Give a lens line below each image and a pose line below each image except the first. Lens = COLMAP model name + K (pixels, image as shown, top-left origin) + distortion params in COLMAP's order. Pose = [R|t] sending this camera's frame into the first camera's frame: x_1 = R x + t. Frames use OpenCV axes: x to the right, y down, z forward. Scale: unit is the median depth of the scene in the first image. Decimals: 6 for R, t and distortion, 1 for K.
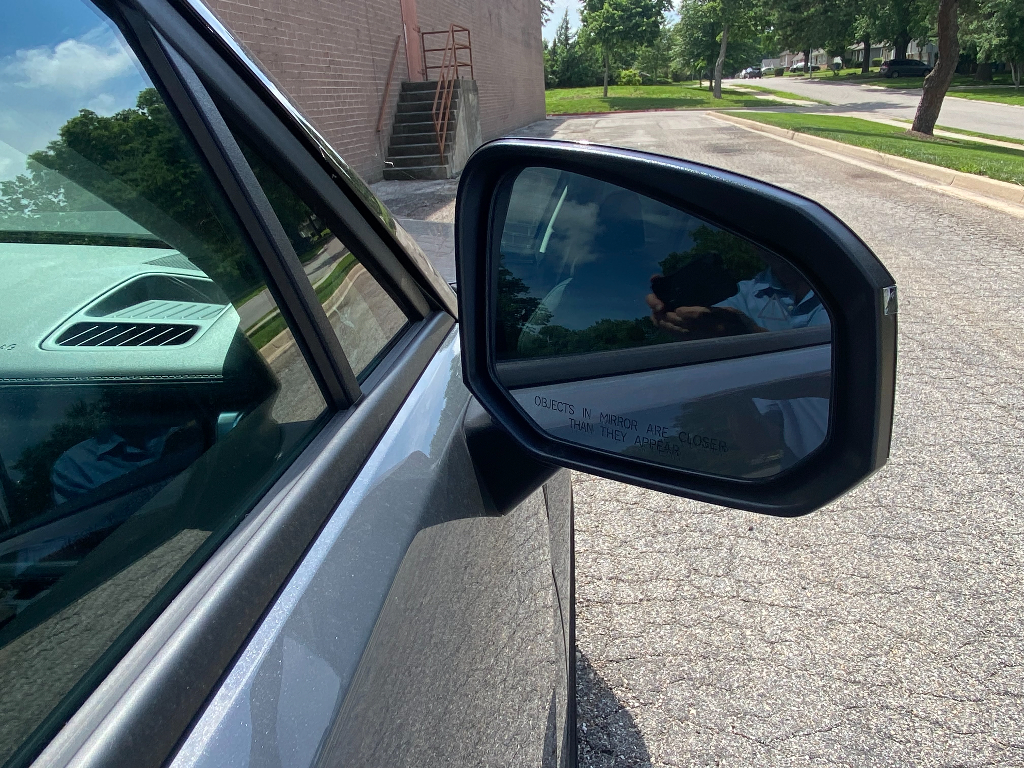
lens RADIAL K [[754.4, 0, 527.4], [0, 754.4, 386.9], [0, 0, 1]] dist [0.094230, -0.119682]
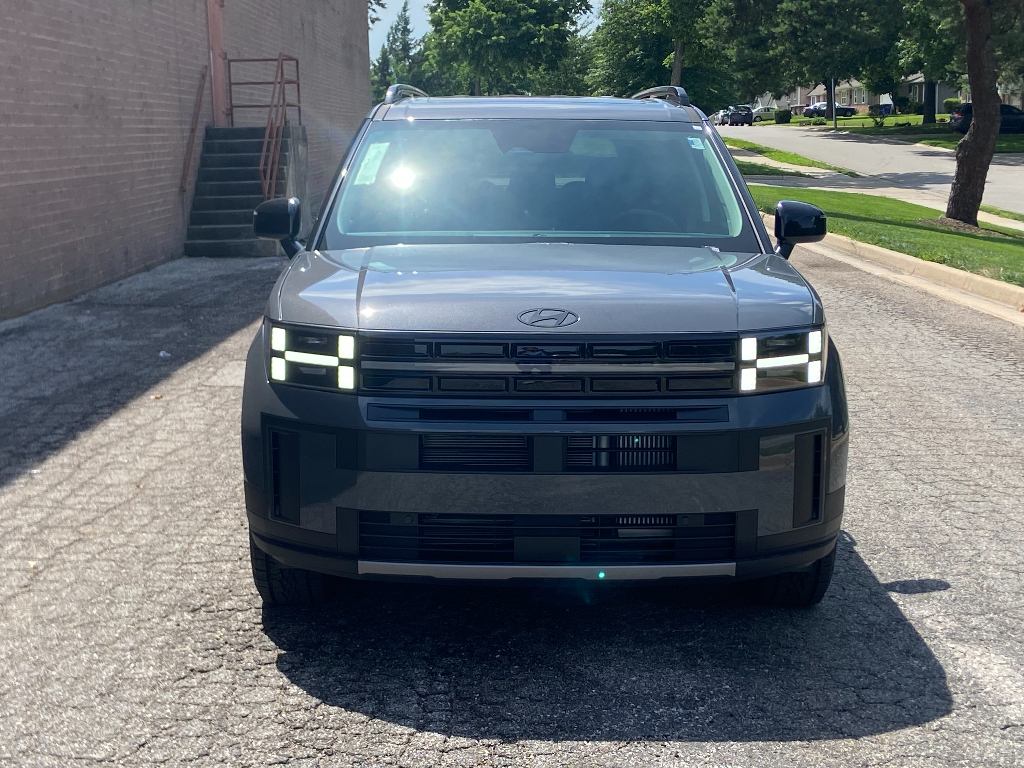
lens RADIAL K [[1609.5, 0, 512.0], [0, 1609.5, 384.0], [0, 0, 1]] dist [0.112608, -0.077640]
pose [[0.991807, 0.015624, 0.126787, -0.022710], [0.011639, 0.977313, -0.211479, 0.049217], [-0.127215, 0.211222, 0.969124, -0.139773]]
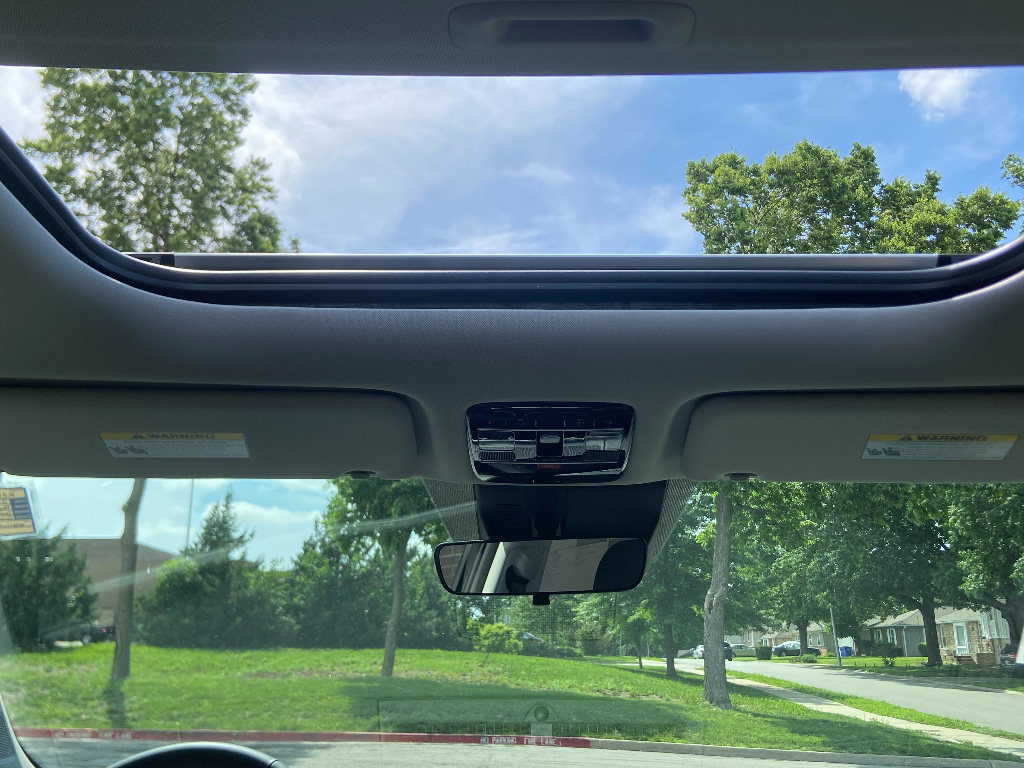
lens RADIAL K [[976.2, 0, 512.0], [0, 976.2, 384.0], [0, 0, 1]] dist [0.171618, -0.227498]
pose [[0.993138, 0.082670, 0.082715, 0.122522], [-0.016659, 0.800098, -0.599638, -0.245996], [-0.115753, 0.594146, 0.795985, 0.628205]]
